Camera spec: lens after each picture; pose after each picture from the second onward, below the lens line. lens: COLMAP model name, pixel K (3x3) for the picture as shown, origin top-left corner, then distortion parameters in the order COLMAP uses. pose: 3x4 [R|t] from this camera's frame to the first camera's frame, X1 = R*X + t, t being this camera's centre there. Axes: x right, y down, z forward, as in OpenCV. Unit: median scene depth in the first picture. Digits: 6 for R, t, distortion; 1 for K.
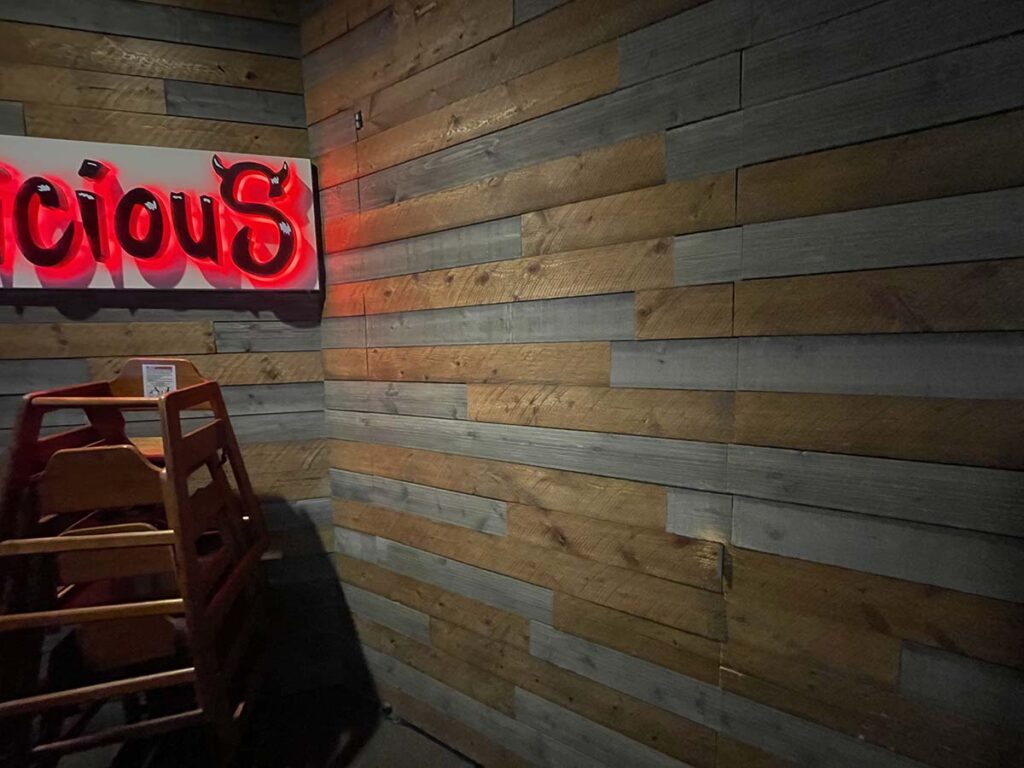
lens RADIAL K [[411.3, 0, 512.7], [0, 411.3, 385.2], [0, 0, 1]] dist [-0.012102, -0.000121]
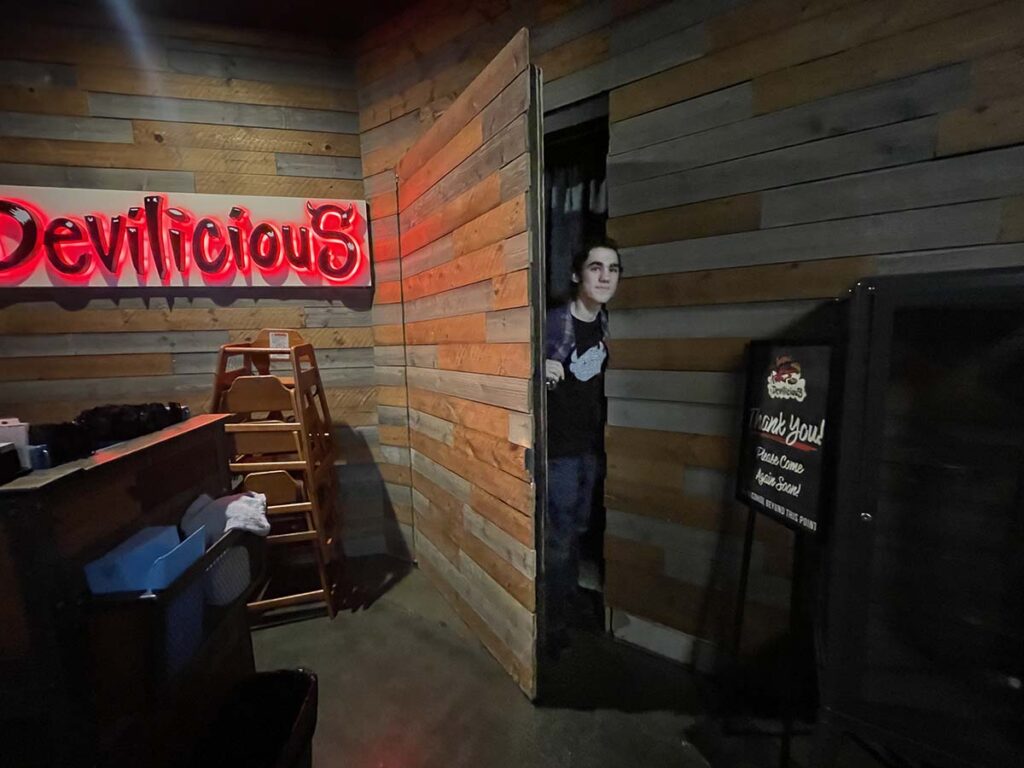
lens RADIAL K [[411.3, 0, 512.0], [0, 411.3, 383.2], [0, 0, 1]] dist [-0.012102, -0.000121]
pose [[0.999216, 0.000097, -0.039585, 0.116025], [0.000406, 0.999919, 0.012695, 0.115048], [0.039583, -0.012701, 0.999136, -0.535454]]
